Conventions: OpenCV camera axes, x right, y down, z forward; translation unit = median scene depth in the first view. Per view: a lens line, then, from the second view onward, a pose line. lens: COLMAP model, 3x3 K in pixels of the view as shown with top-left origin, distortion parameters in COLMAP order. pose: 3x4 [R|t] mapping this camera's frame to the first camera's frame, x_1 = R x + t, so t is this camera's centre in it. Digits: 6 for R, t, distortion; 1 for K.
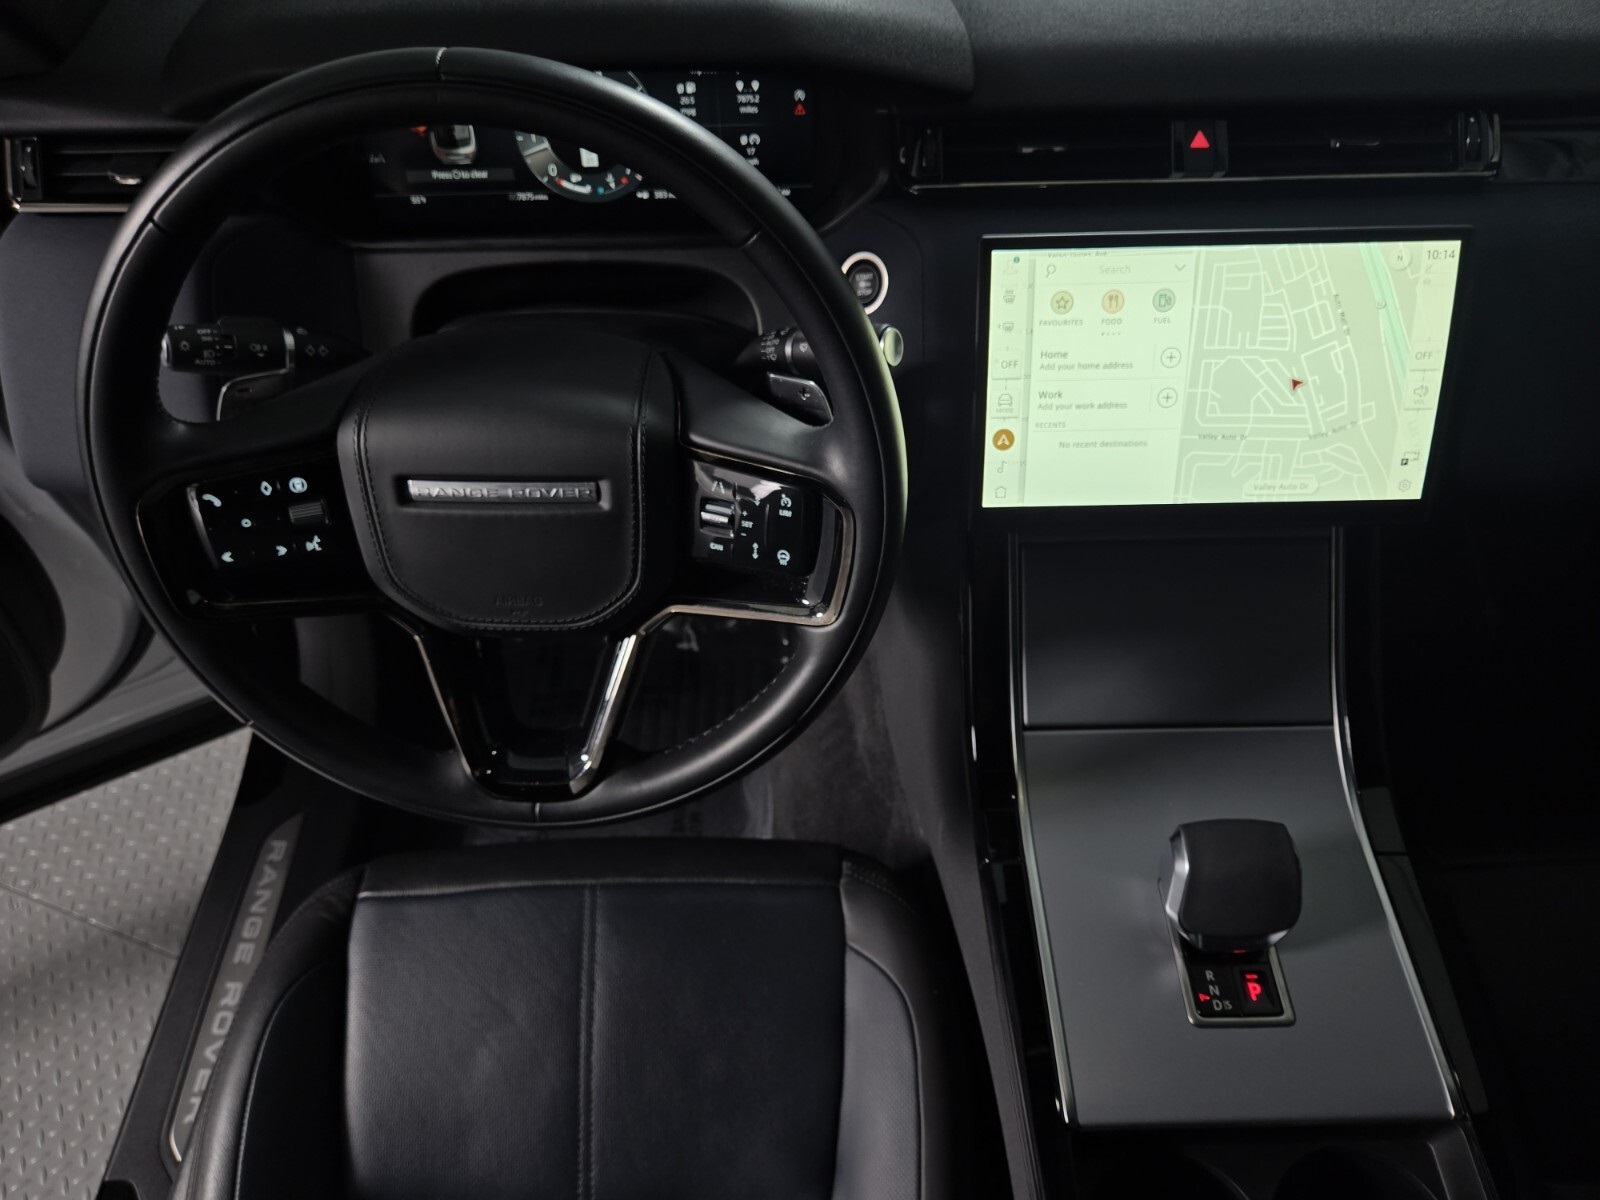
lens RADIAL K [[1101.0, 0, 799.1], [0, 1101.0, 592.7], [0, 0, 1]] dist [0.063674, -0.073164]
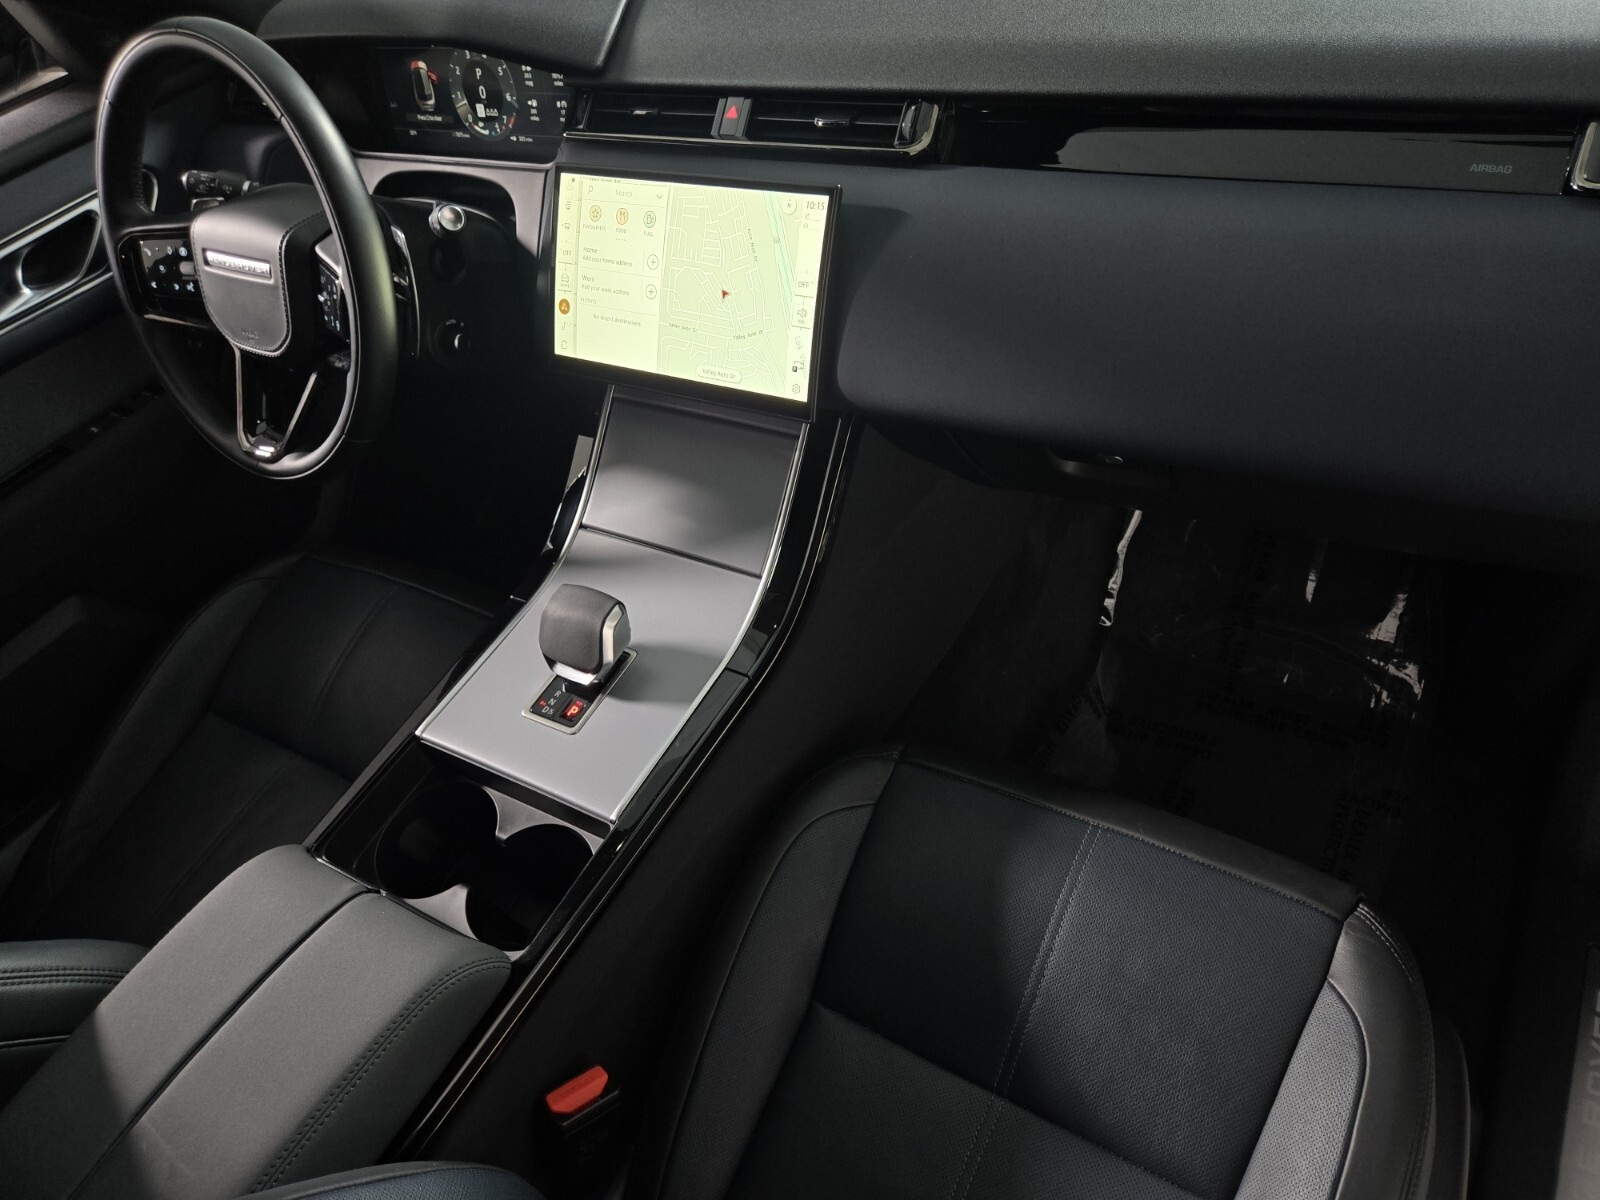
lens RADIAL K [[1088.5, 0, 800.0], [0, 1088.5, 600.0], [0, 0, 1]] dist [0.065852, -0.062885]
pose [[0.838390, 0.262346, -0.477784, 1.243577], [-0.278327, 0.959712, 0.038574, 0.090210], [0.468654, 0.100640, 0.877630, -0.079418]]
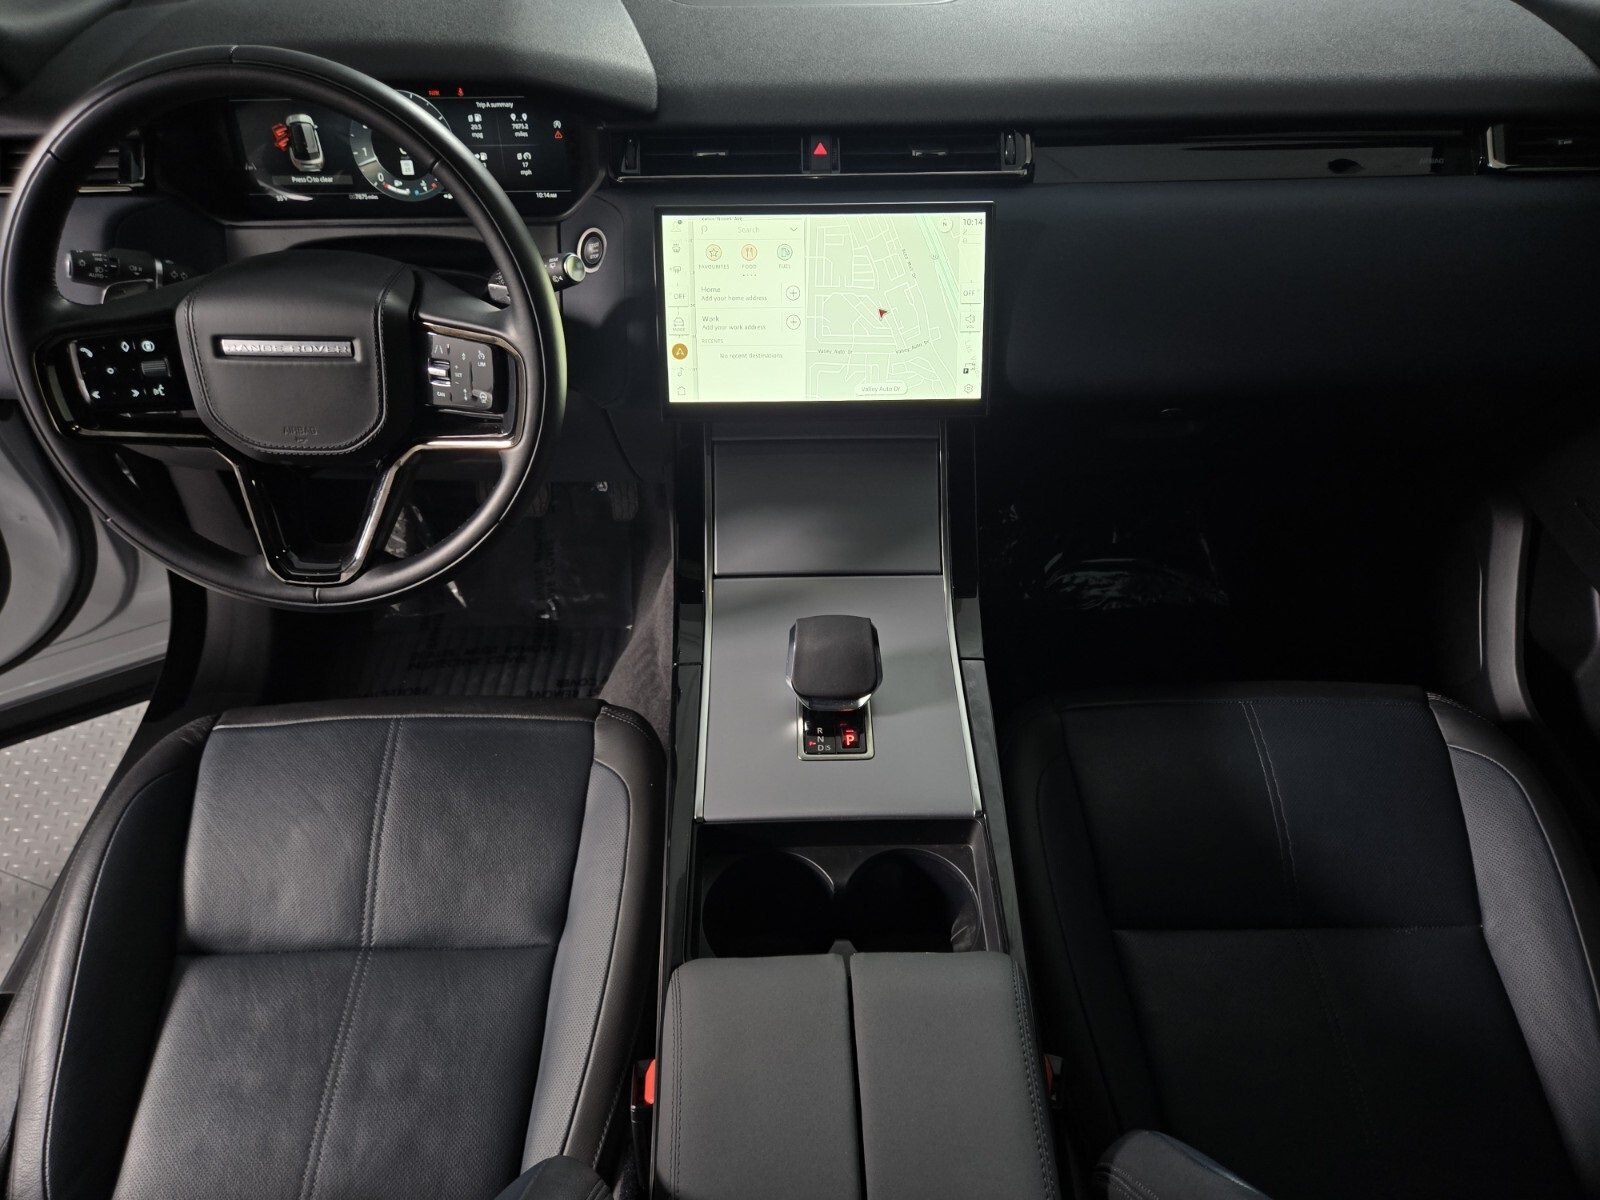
lens RADIAL K [[1088.5, 0, 800.0], [0, 1088.5, 600.0], [0, 0, 1]] dist [0.065852, -0.062885]
pose [[0.999959, 0.004528, 0.007844, 0.330119], [-0.003662, 0.994239, -0.107123, 0.324314], [-0.008284, 0.107090, 0.994215, -0.344620]]
